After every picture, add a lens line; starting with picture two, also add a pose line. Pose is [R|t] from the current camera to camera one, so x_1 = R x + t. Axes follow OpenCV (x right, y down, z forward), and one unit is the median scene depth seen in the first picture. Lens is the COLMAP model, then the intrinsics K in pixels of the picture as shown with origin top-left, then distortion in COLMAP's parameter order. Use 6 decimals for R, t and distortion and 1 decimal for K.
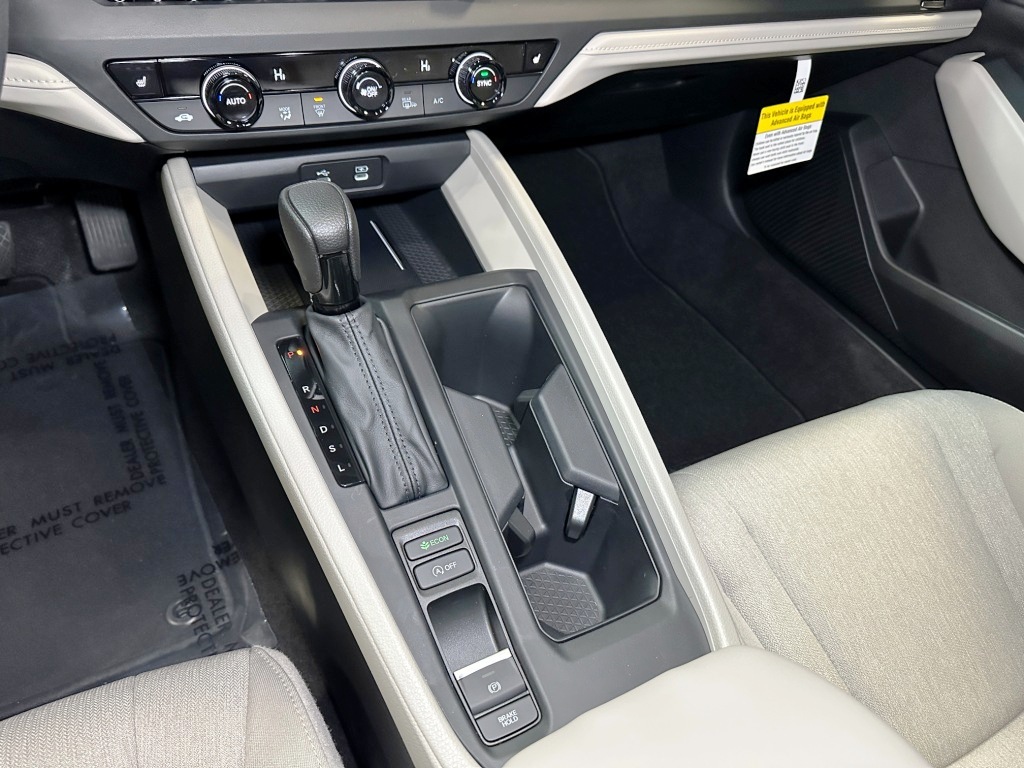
lens RADIAL K [[747.7, 0, 516.2], [0, 747.7, 393.9], [0, 0, 1]] dist [0.038540, -0.057801]
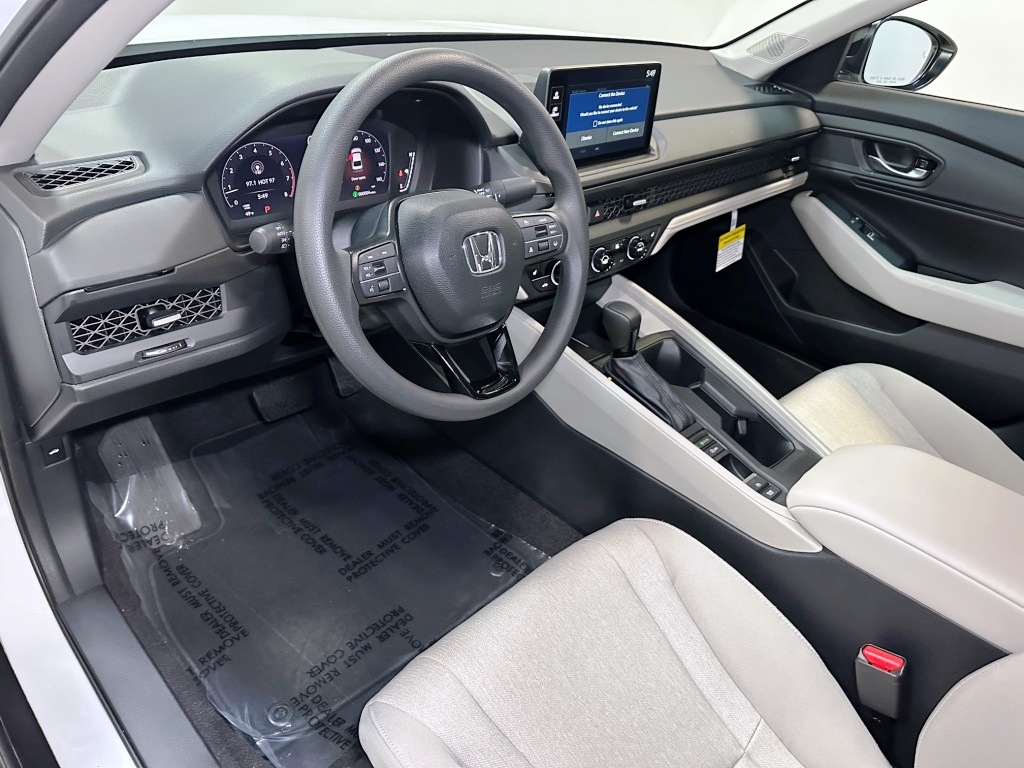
lens RADIAL K [[699.1, 0, 520.7], [0, 699.1, 390.7], [0, 0, 1]] dist [-0.007218, -0.010938]
pose [[0.961269, -0.192251, 0.197488, -0.772618], [0.220029, 0.966818, -0.129809, 0.146356], [-0.165980, 0.168234, 0.971673, -0.738927]]
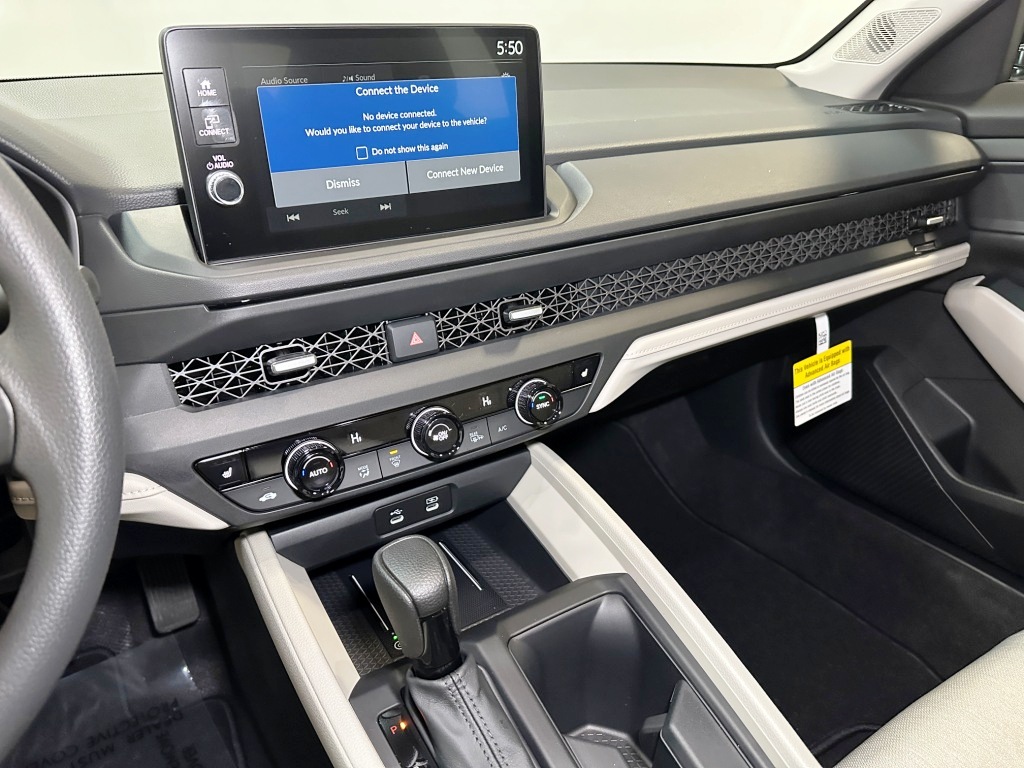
lens RADIAL K [[747.7, 0, 516.4], [0, 747.7, 388.0], [0, 0, 1]] dist [0.038540, -0.057801]
pose [[0.984101, -0.177361, -0.009391, -0.060083], [0.163504, 0.925326, -0.342109, -0.080120], [0.069367, 0.335135, 0.939613, 0.017902]]
